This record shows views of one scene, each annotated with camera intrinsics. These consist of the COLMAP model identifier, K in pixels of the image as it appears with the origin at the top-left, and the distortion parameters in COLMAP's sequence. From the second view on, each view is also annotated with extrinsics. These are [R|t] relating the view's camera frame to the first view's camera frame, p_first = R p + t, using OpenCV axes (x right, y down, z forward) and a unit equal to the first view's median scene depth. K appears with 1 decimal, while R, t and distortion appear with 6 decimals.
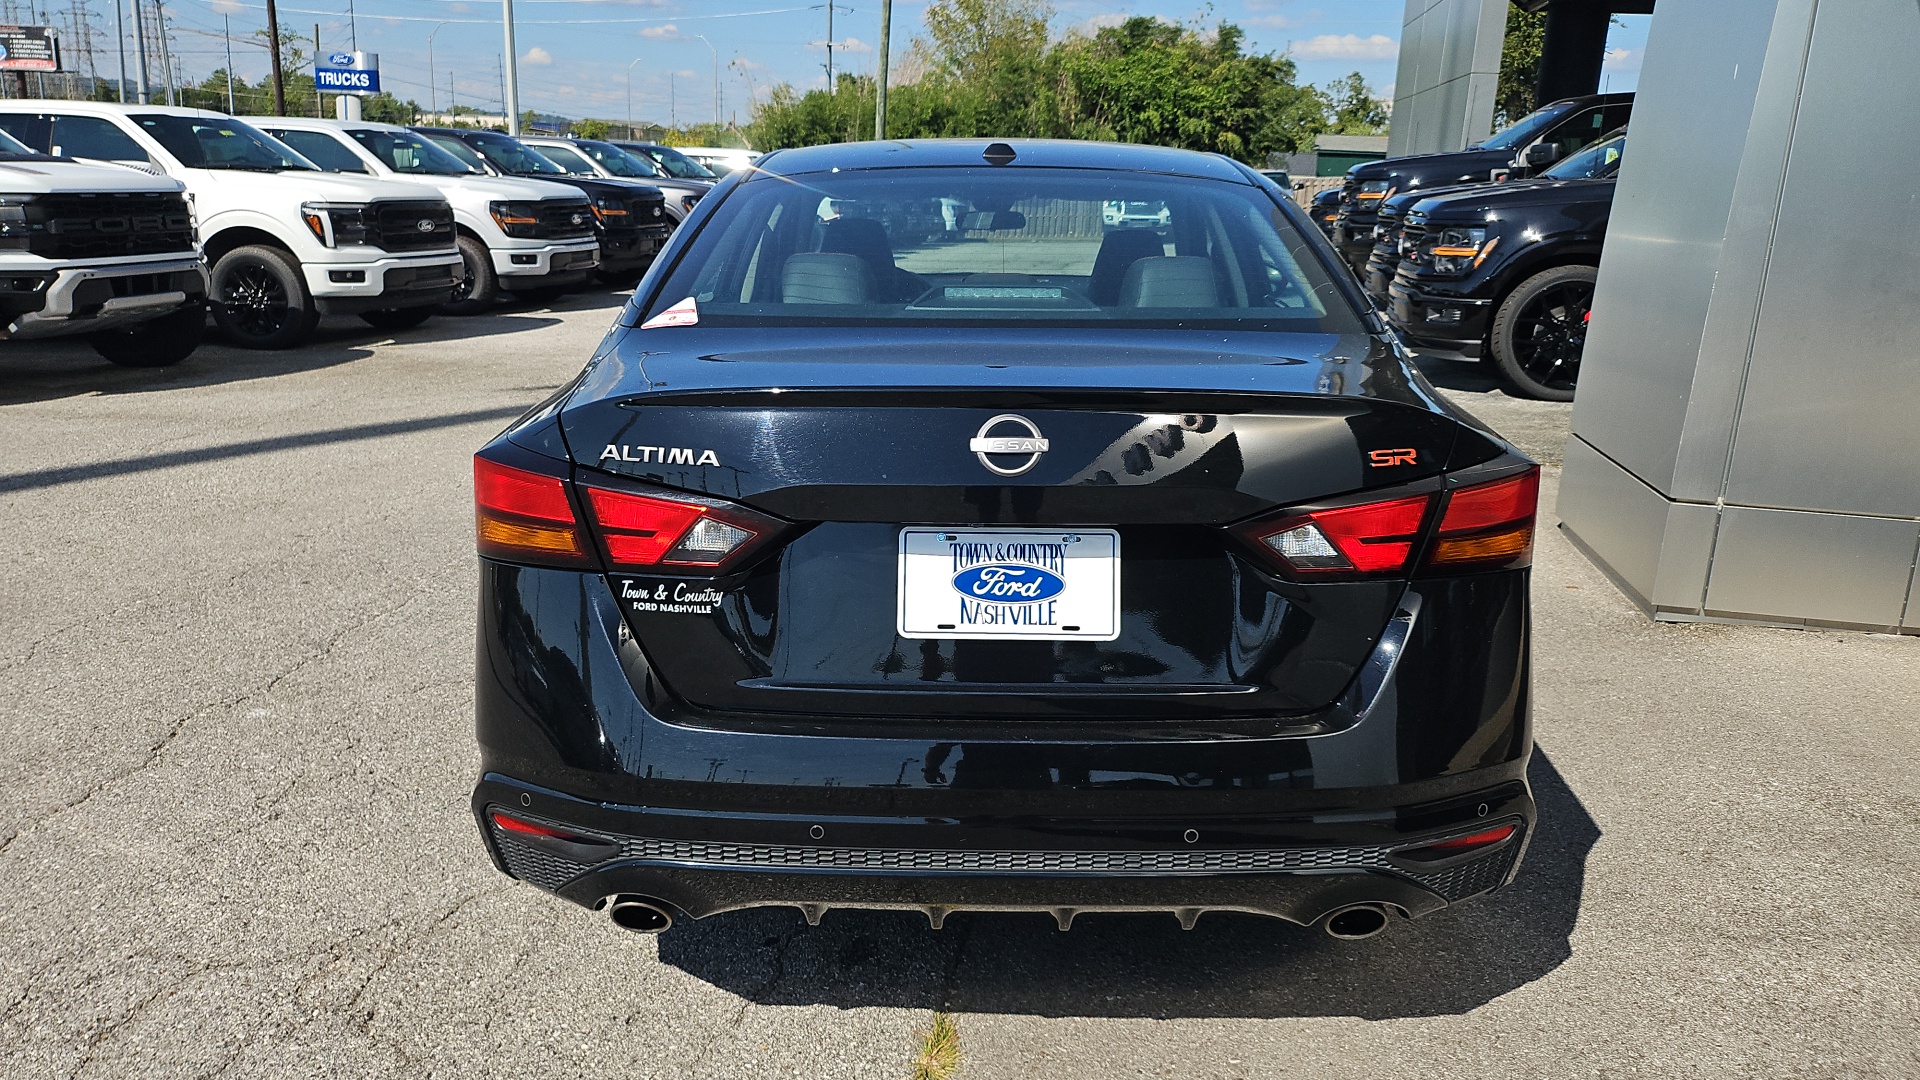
lens RADIAL K [[1360.7, 0, 927.7], [0, 1360.7, 544.6], [0, 0, 1]] dist [0.041401, -0.004142]
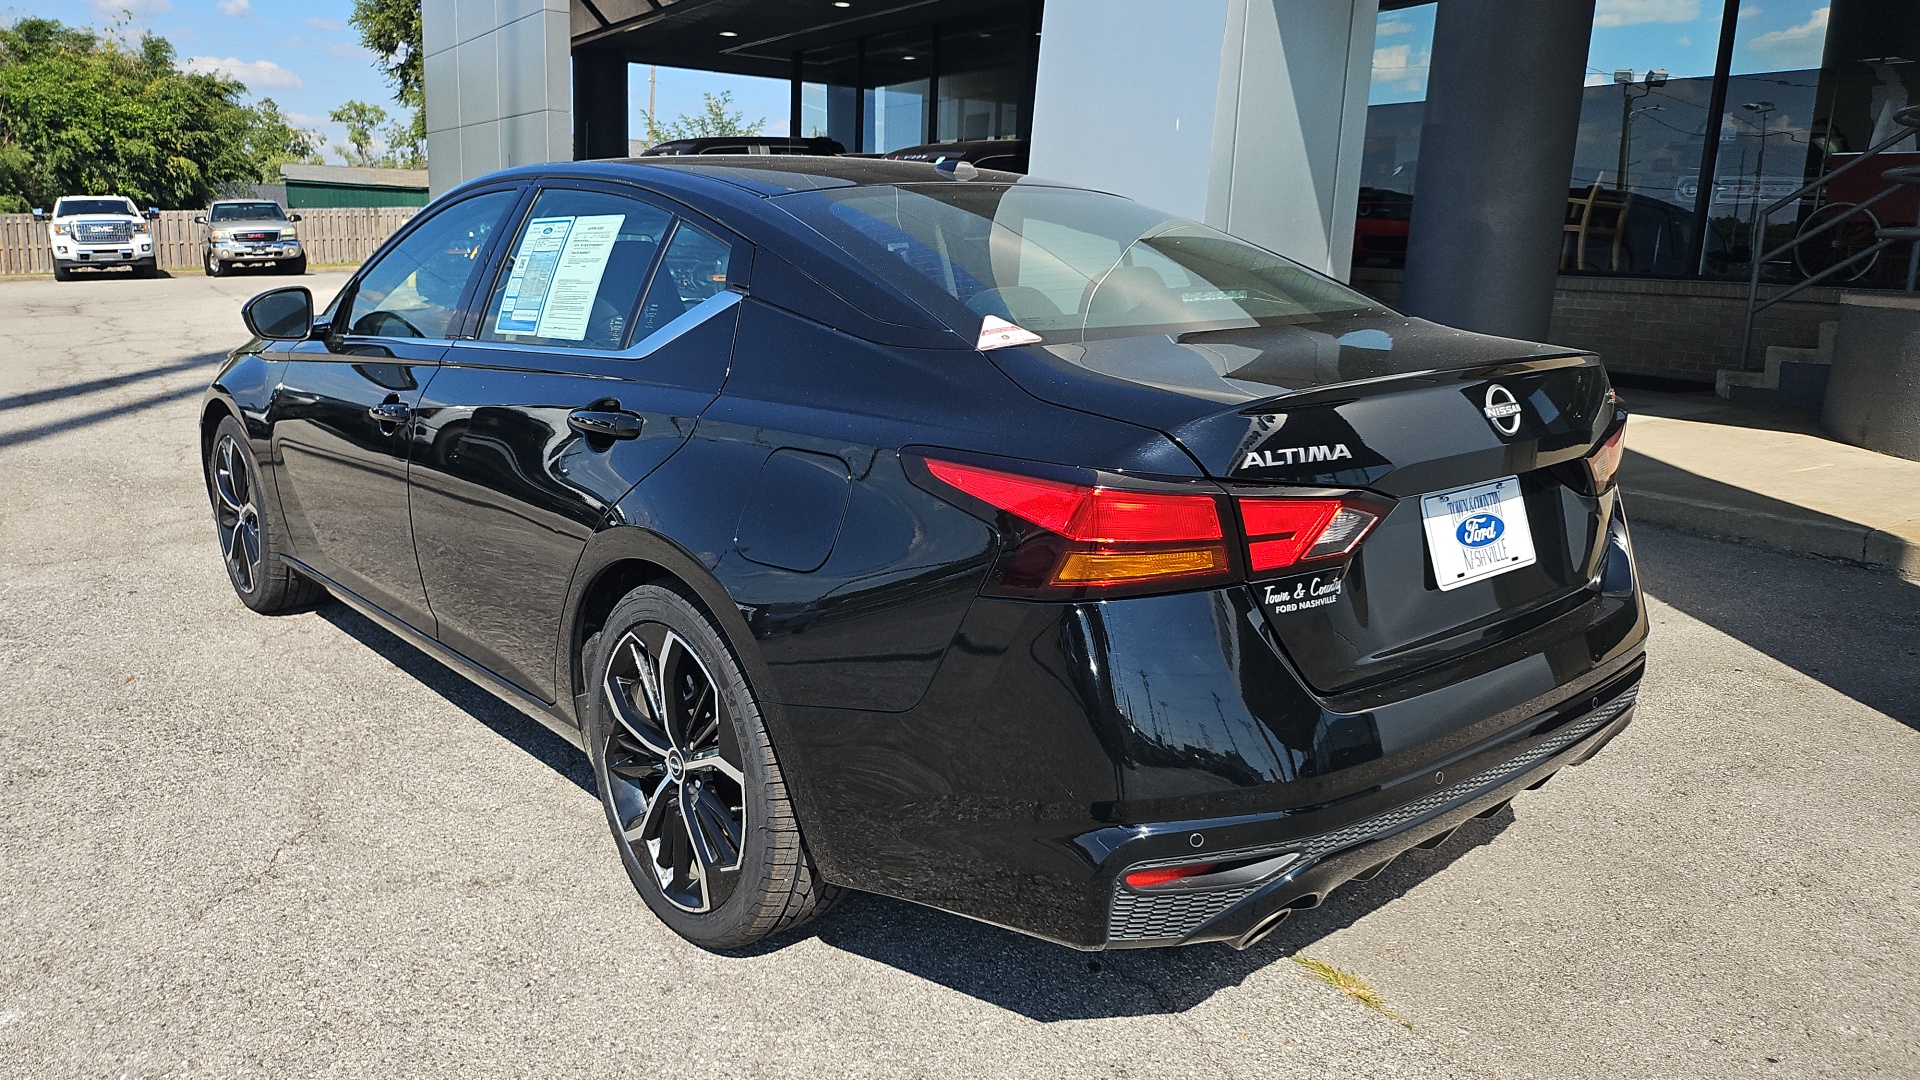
lens RADIAL K [[1405.3, 0, 960.0], [0, 1405.3, 540.0], [0, 0, 1]] dist [0.001012, -0.010631]
pose [[0.735643, -0.151949, 0.660106, -1.058998], [0.172537, 0.984405, 0.034319, -0.081287], [-0.655027, 0.088646, 0.750388, 0.375339]]
